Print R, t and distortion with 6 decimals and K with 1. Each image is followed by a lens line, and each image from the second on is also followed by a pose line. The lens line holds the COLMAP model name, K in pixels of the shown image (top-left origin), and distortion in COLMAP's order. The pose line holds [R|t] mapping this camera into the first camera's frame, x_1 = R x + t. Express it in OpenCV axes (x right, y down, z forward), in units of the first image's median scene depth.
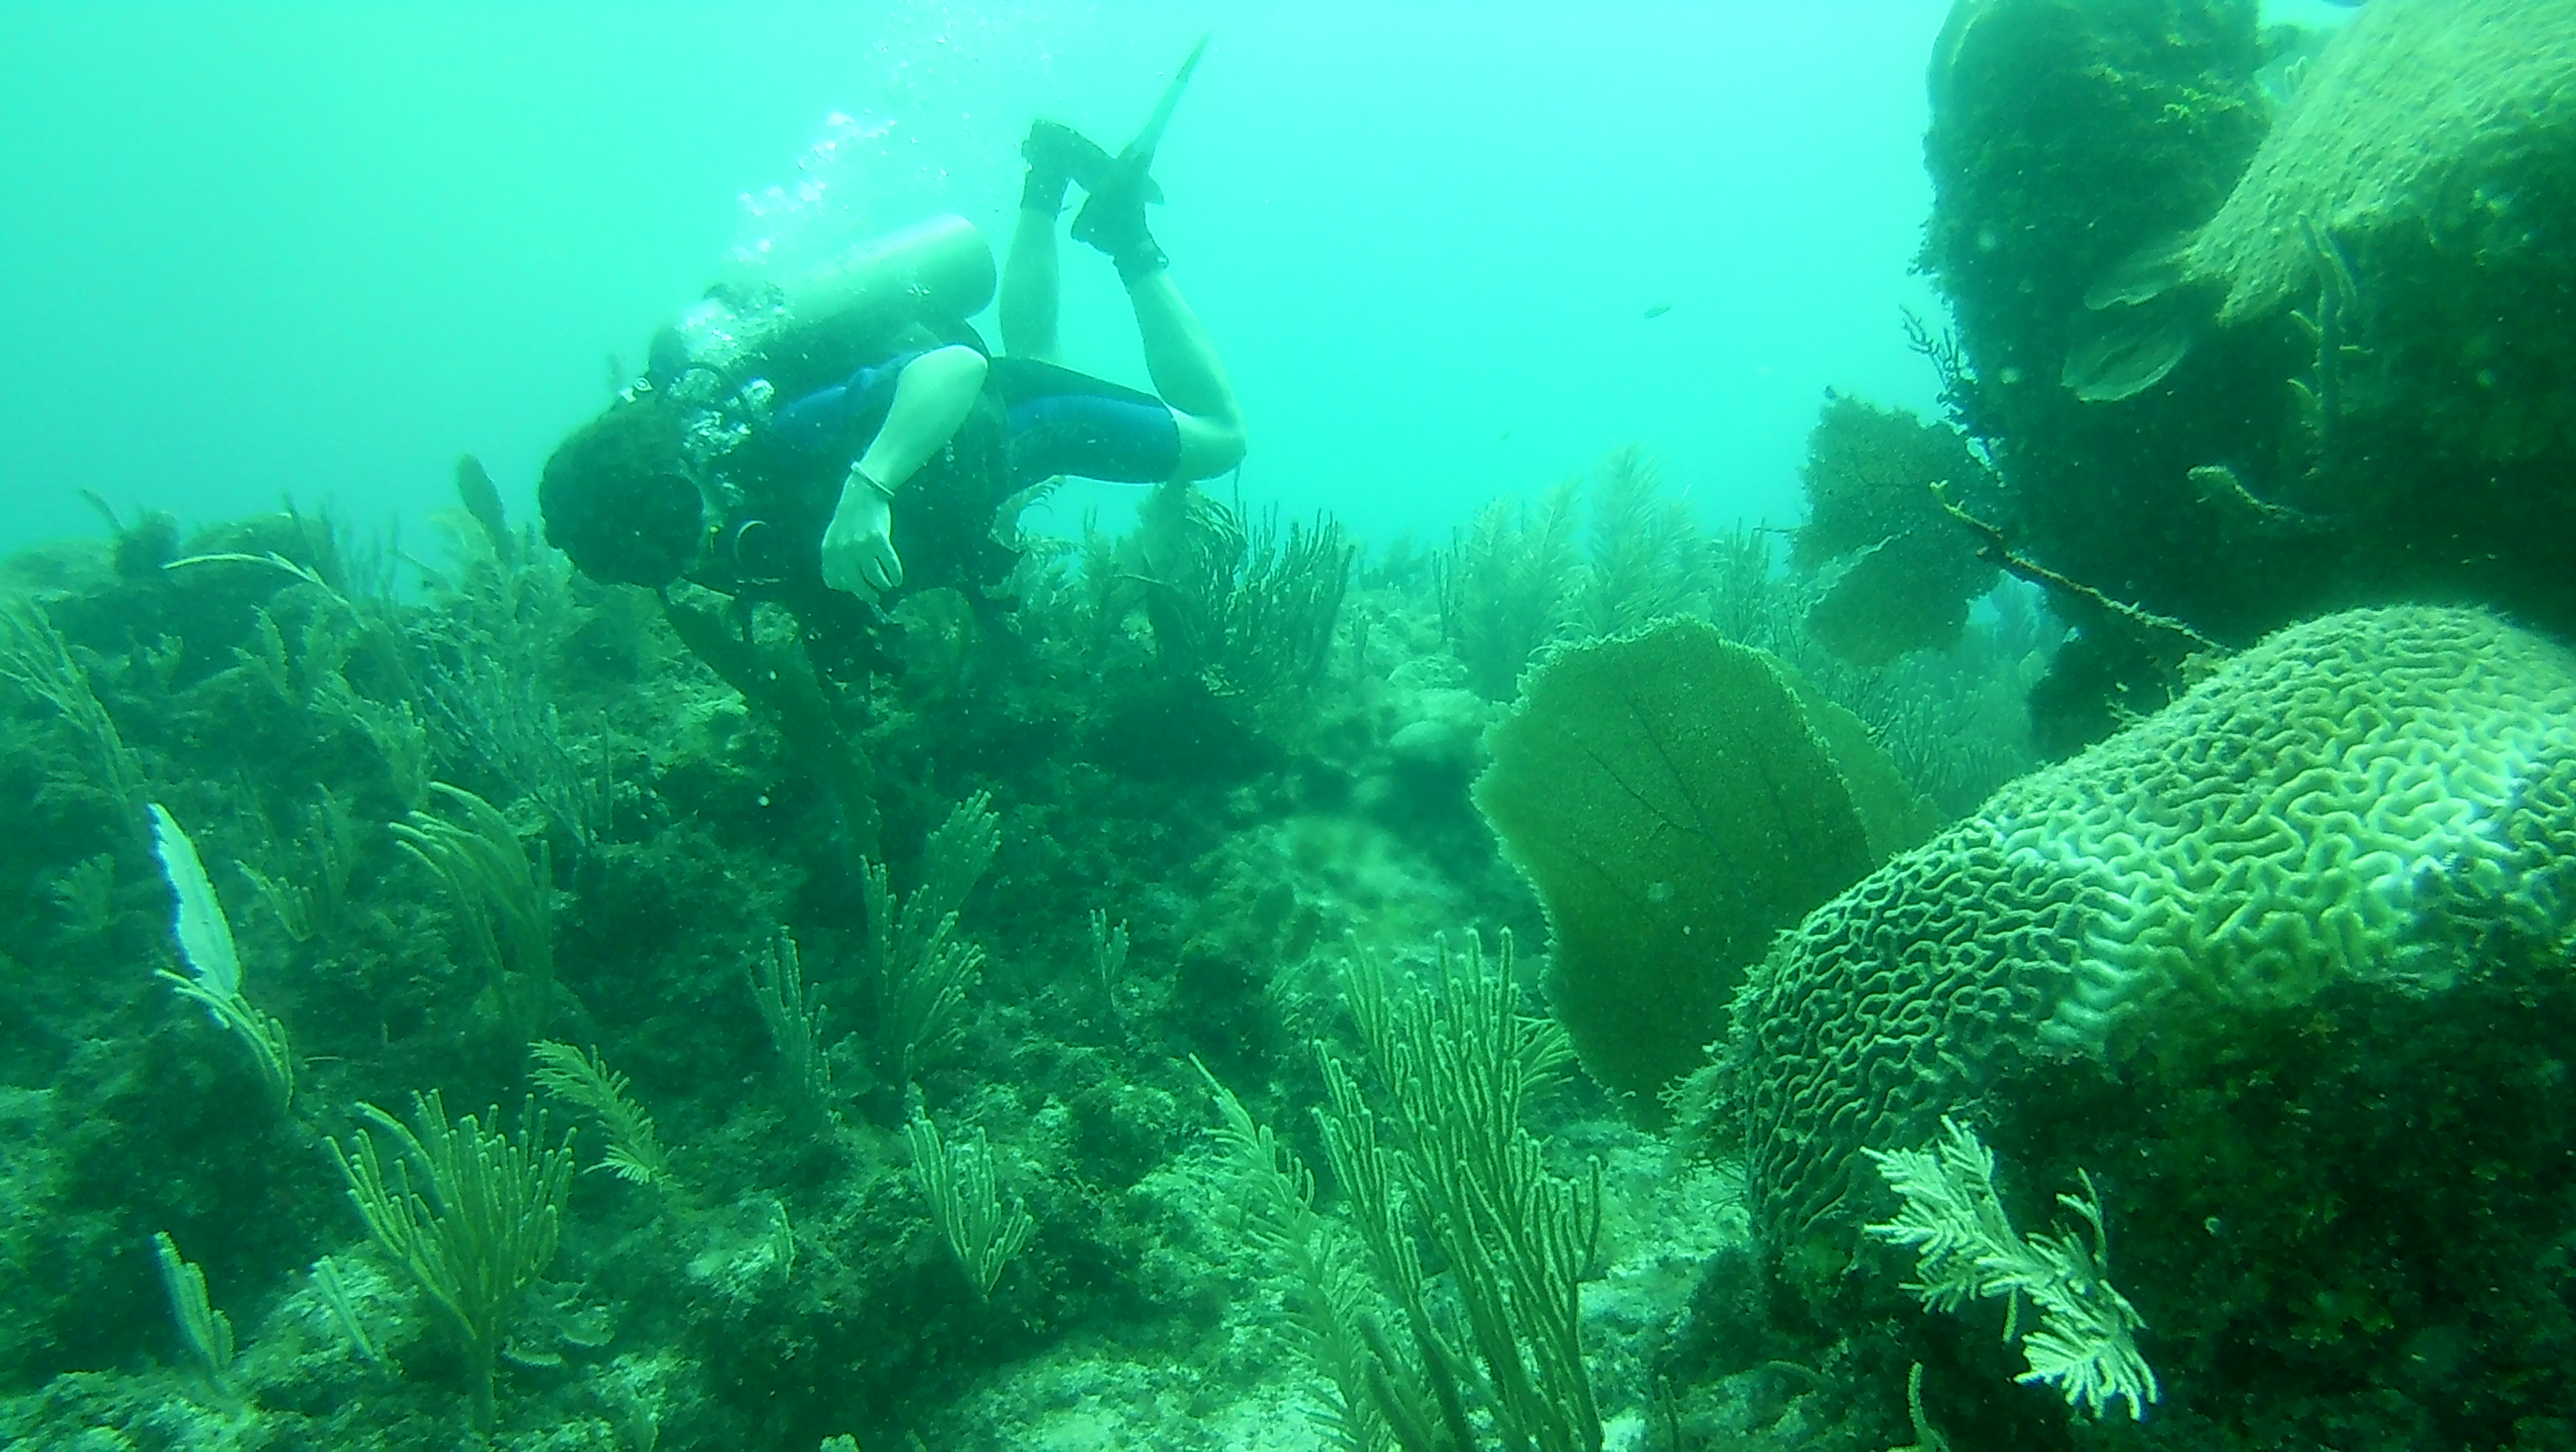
lens RADIAL K [[1987.5, 0, 1358.8], [0, 1987.5, 812.0], [0, 0, 1]] dist [-0.223847, 0.175171]
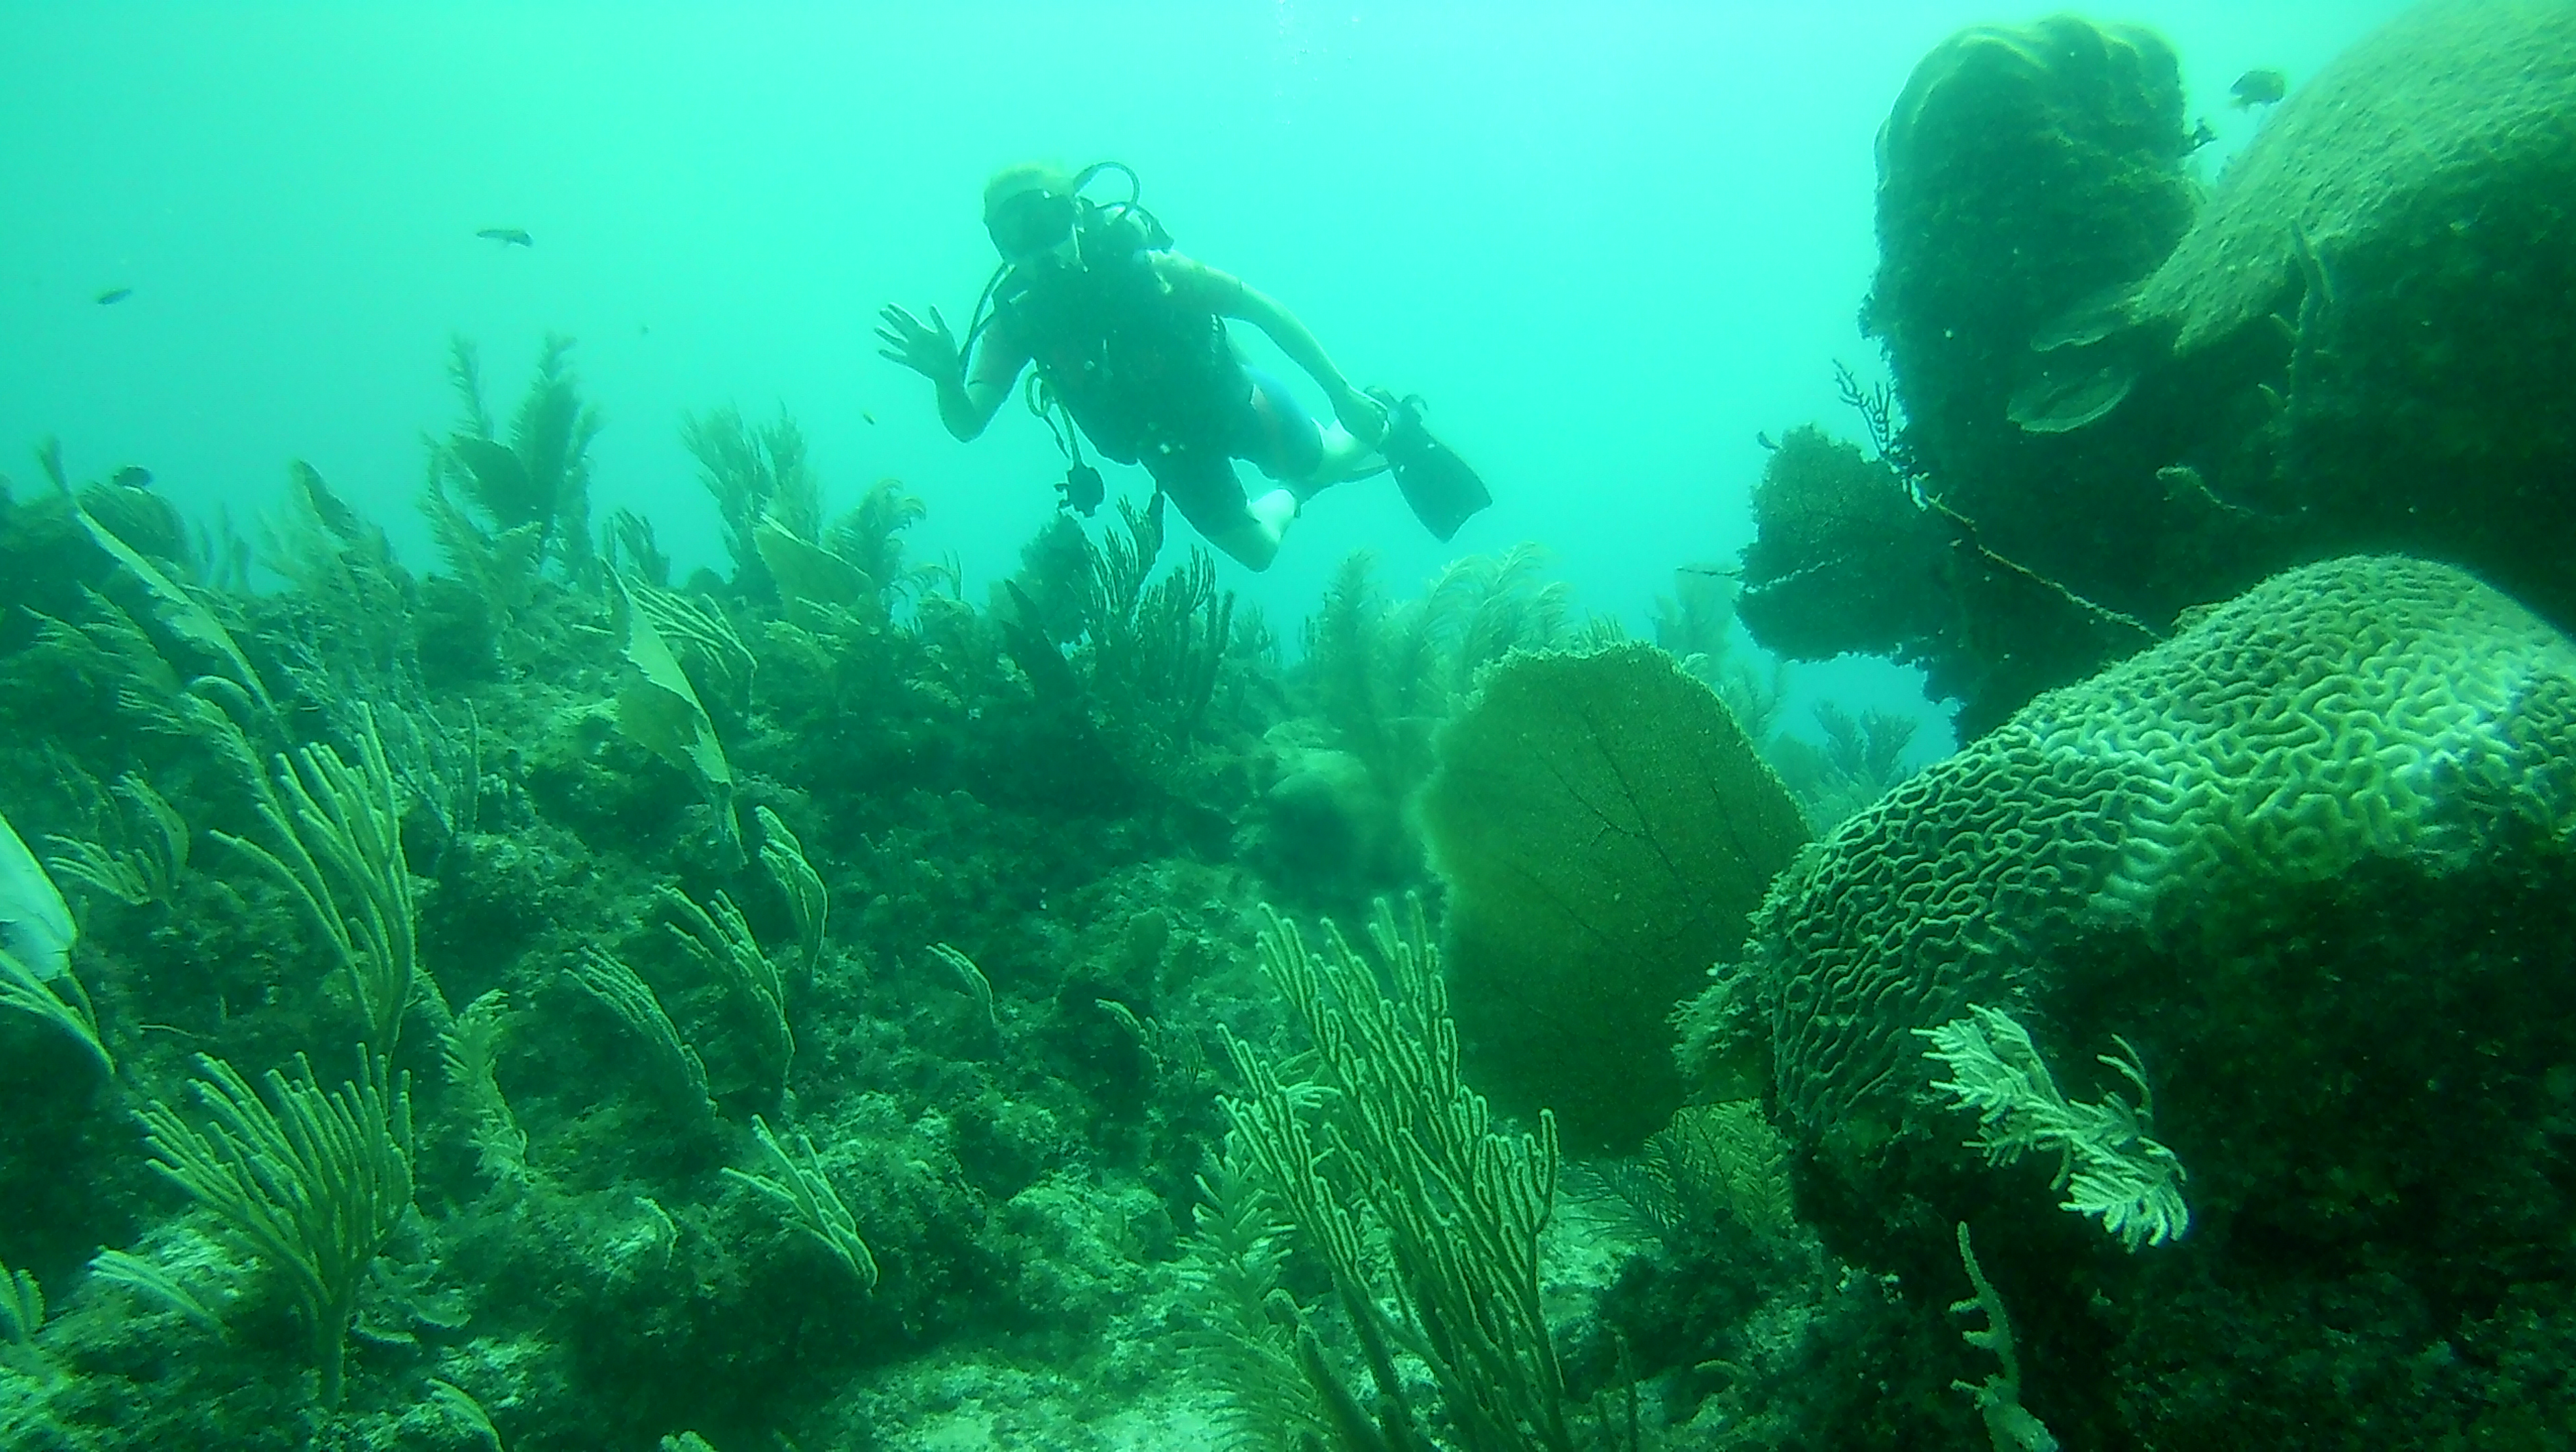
lens RADIAL K [[1987.5, 0, 1358.8], [0, 1987.5, 812.0], [0, 0, 1]] dist [-0.223847, 0.175171]
pose [[0.991317, 0.062834, 0.115509, -0.138578], [-0.053656, 0.995275, -0.080919, 0.137326], [-0.120048, 0.074018, 0.990005, -0.006151]]
